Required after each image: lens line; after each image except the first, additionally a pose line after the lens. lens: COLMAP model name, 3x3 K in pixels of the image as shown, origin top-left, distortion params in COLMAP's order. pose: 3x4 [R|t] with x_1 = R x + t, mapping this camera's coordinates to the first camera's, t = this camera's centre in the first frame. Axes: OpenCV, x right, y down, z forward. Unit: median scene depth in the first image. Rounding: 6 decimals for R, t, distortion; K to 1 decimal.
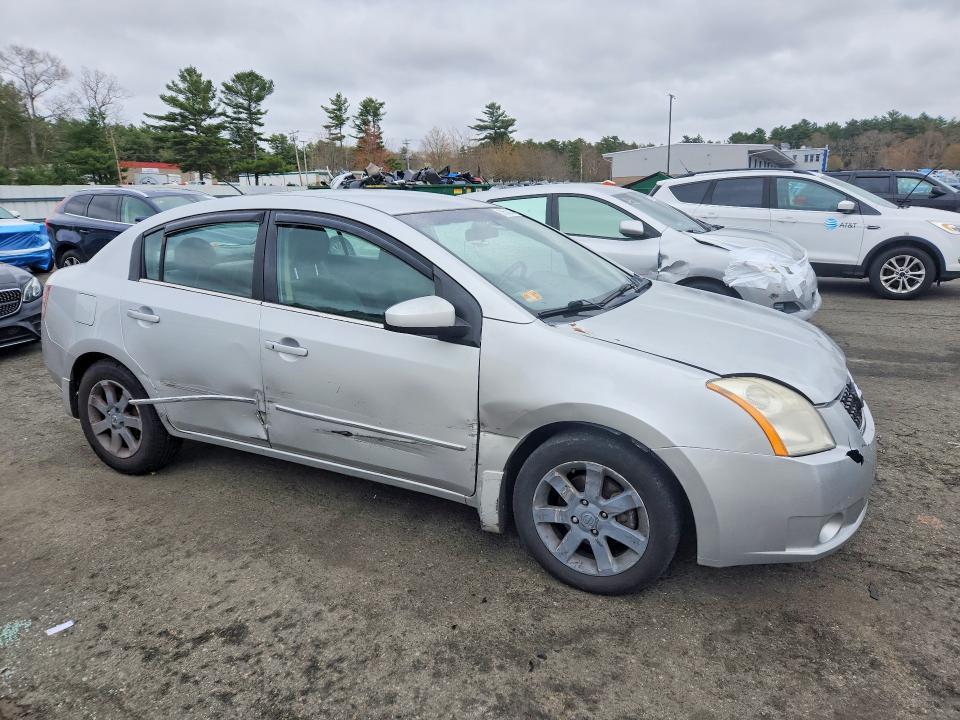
lens RADIAL K [[671.2, 0, 482.6], [0, 671.2, 362.6], [0, 0, 1]] dist [0.060136, -0.056385]
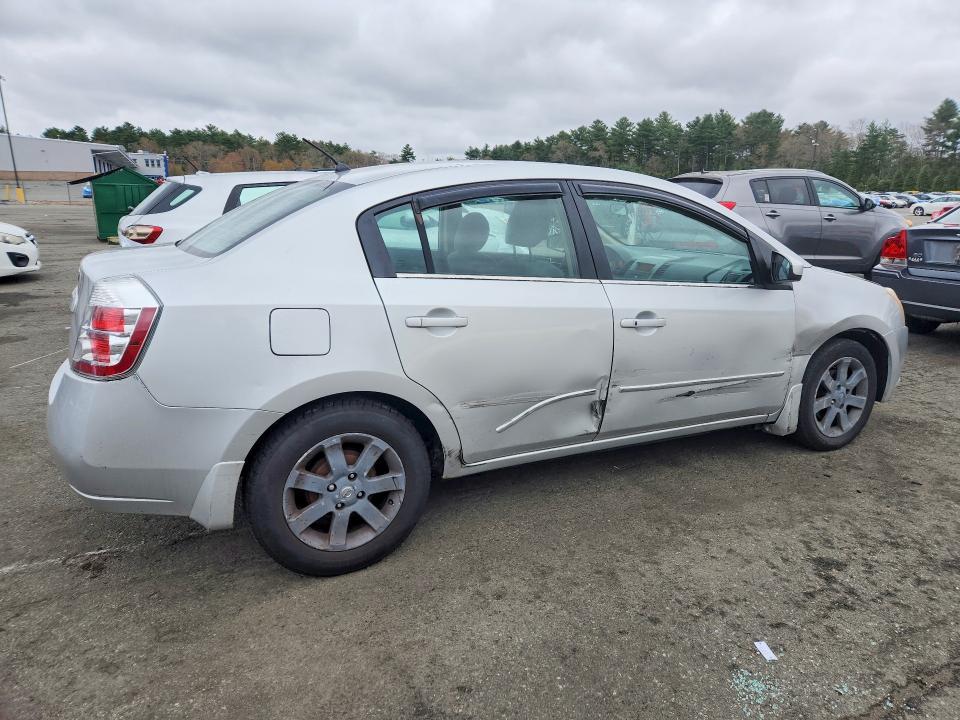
lens RADIAL K [[671.2, 0, 482.6], [0, 671.2, 362.6], [0, 0, 1]] dist [0.060136, -0.056385]
pose [[0.567672, -0.171906, 0.805107, -1.097235], [0.180417, 0.980160, 0.082073, -0.078816], [-0.803242, 0.098665, 0.587424, 0.562170]]
